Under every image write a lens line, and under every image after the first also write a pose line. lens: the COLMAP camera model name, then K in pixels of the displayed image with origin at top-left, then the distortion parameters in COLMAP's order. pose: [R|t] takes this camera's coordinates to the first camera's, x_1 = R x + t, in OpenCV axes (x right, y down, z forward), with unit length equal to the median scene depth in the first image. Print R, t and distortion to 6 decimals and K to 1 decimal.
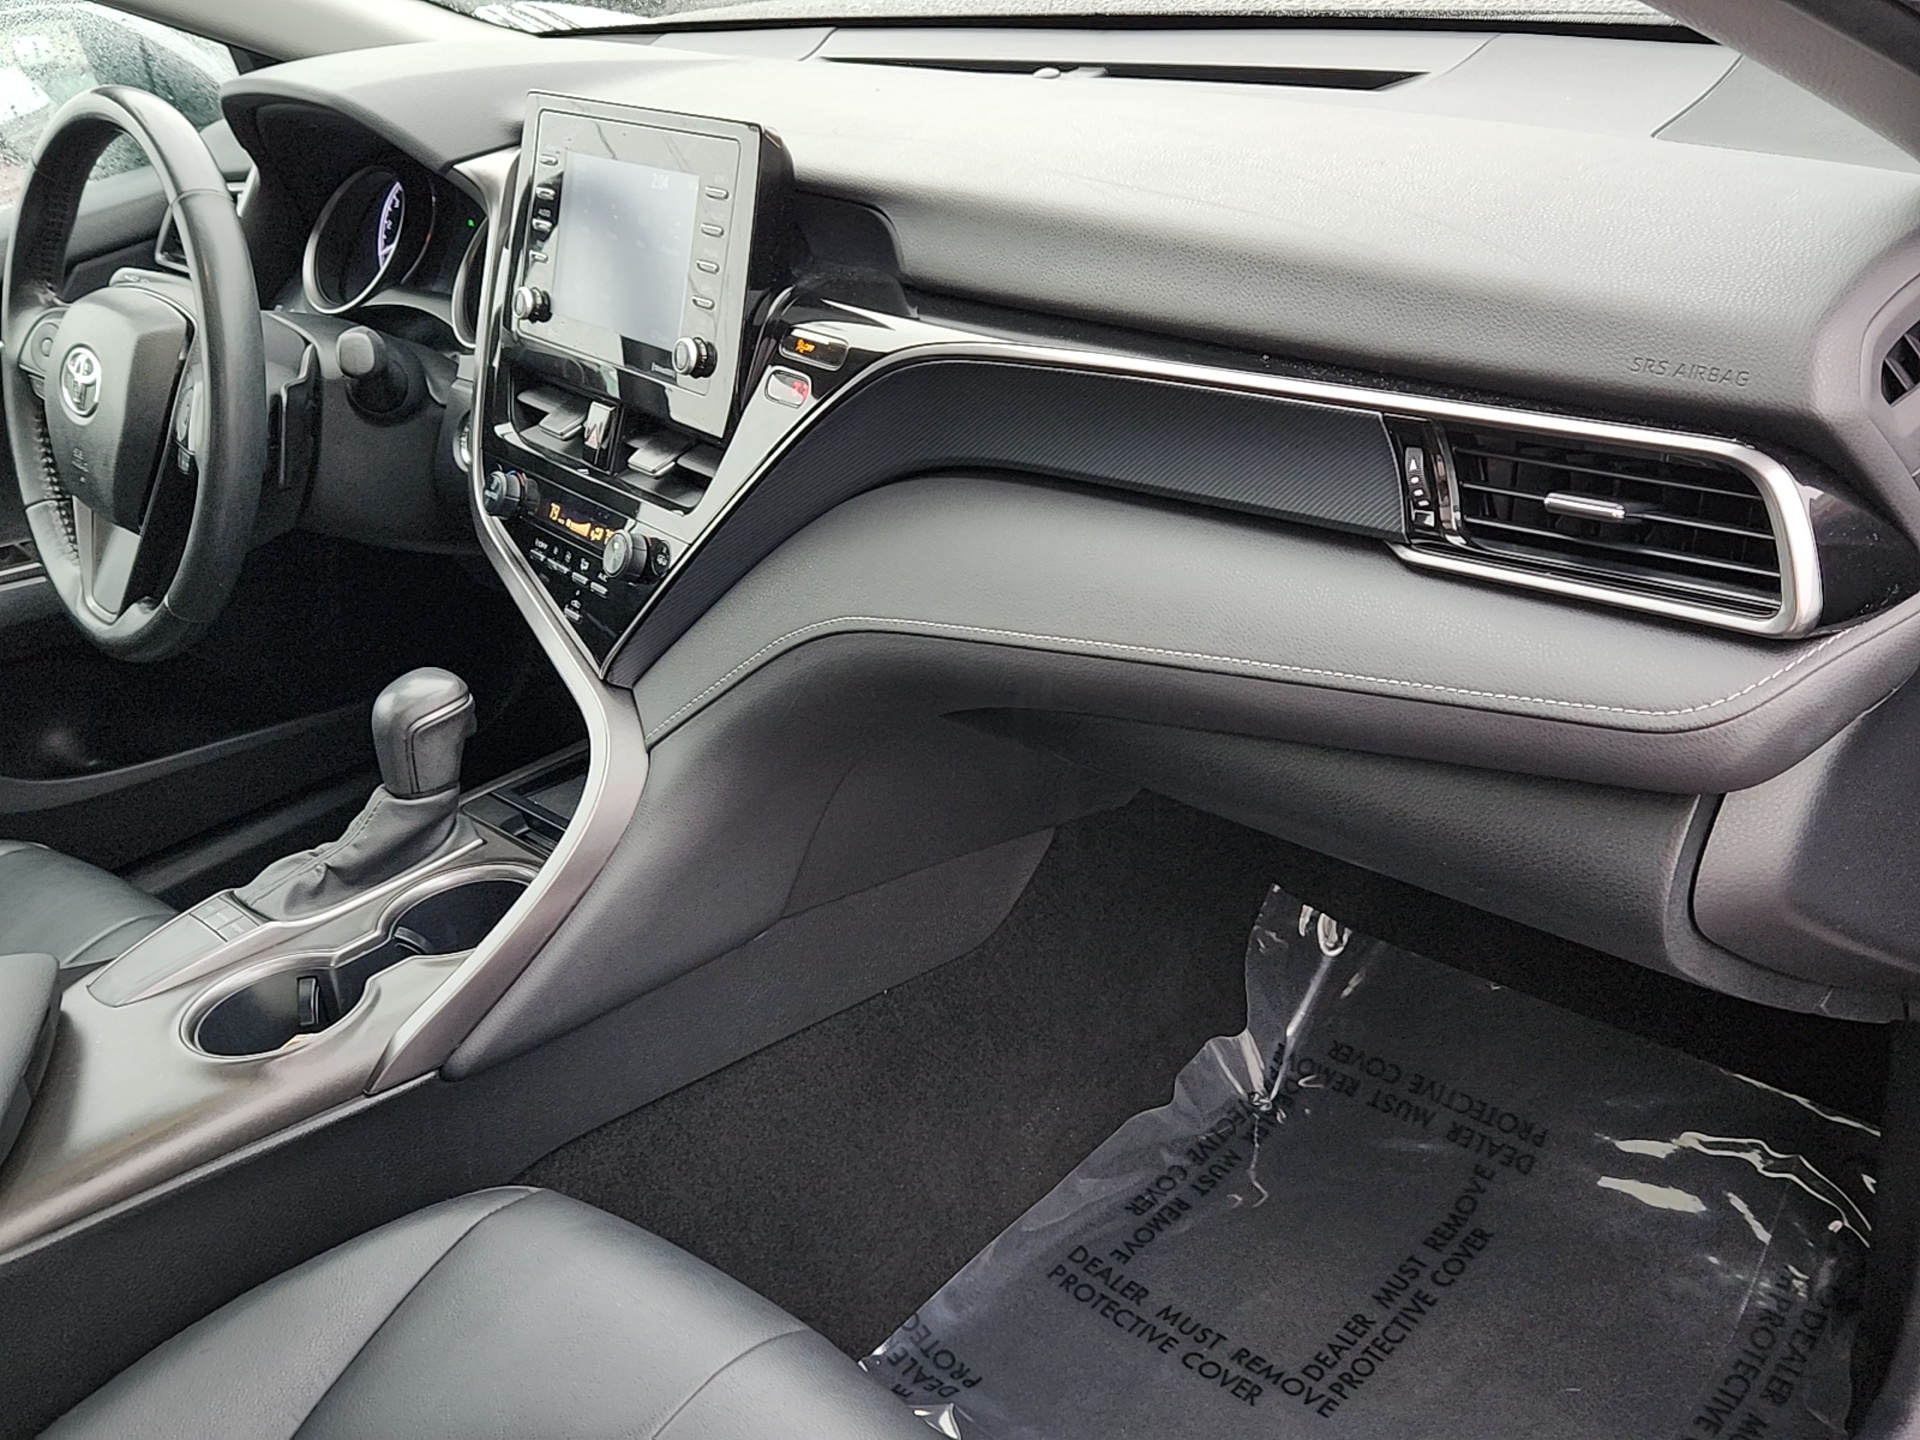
lens RADIAL K [[1860.5, 0, 960.0], [0, 1860.5, 748.8], [0, 0, 1]] dist [0.001675, -0.010350]
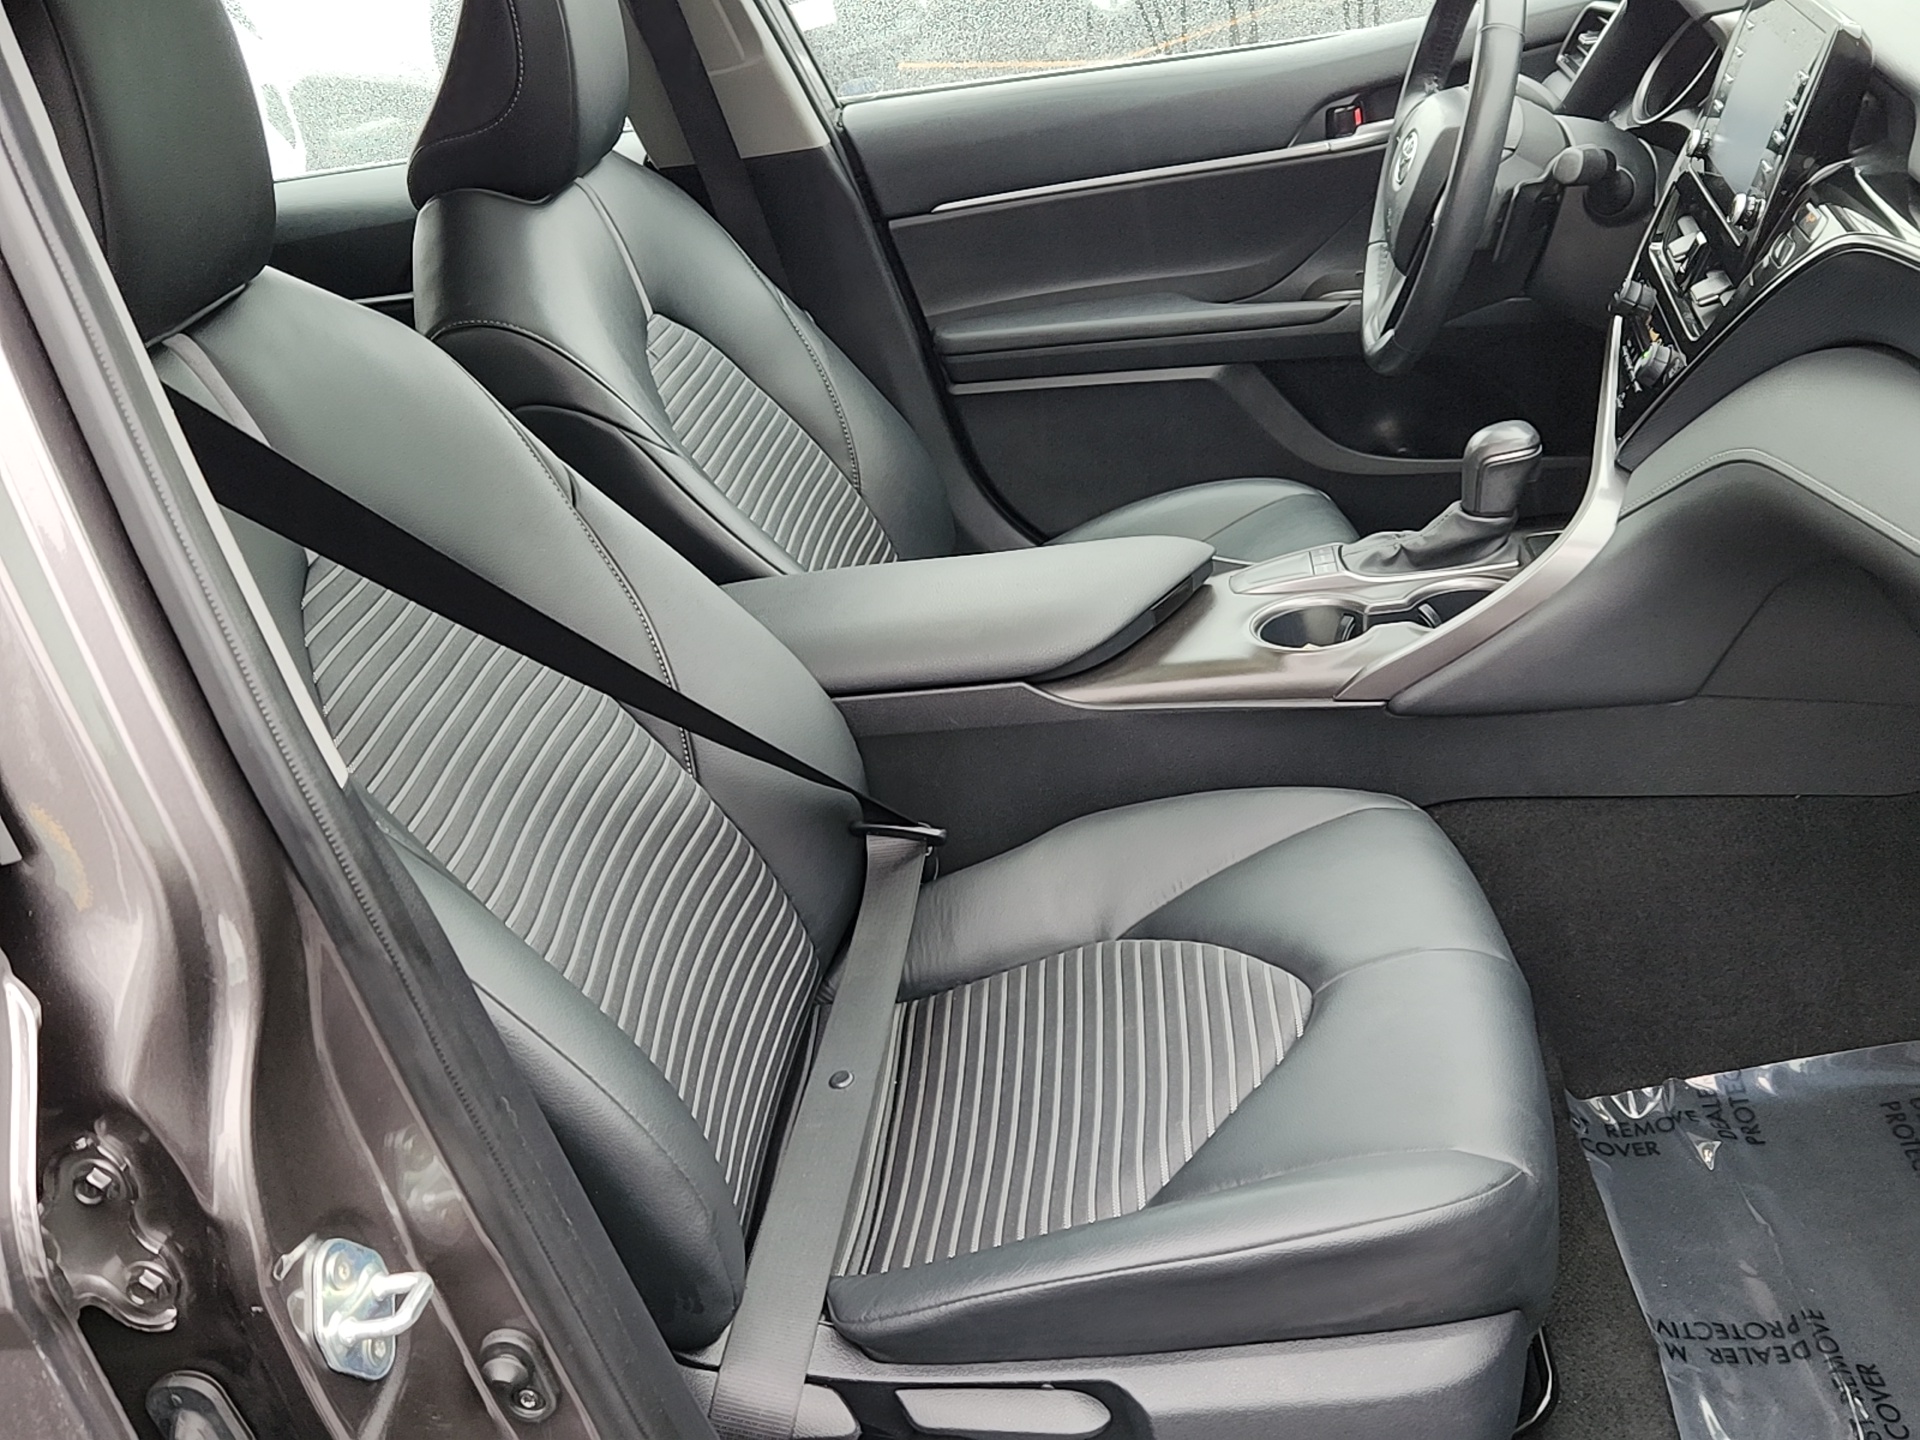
lens RADIAL K [[1860.5, 0, 960.0], [0, 1860.5, 748.8], [0, 0, 1]] dist [0.001675, -0.010350]
pose [[0.653711, 0.349270, -0.671321, 0.404201], [-0.258004, 0.936833, 0.236173, -0.035340], [0.711404, 0.018815, 0.702531, -0.178921]]
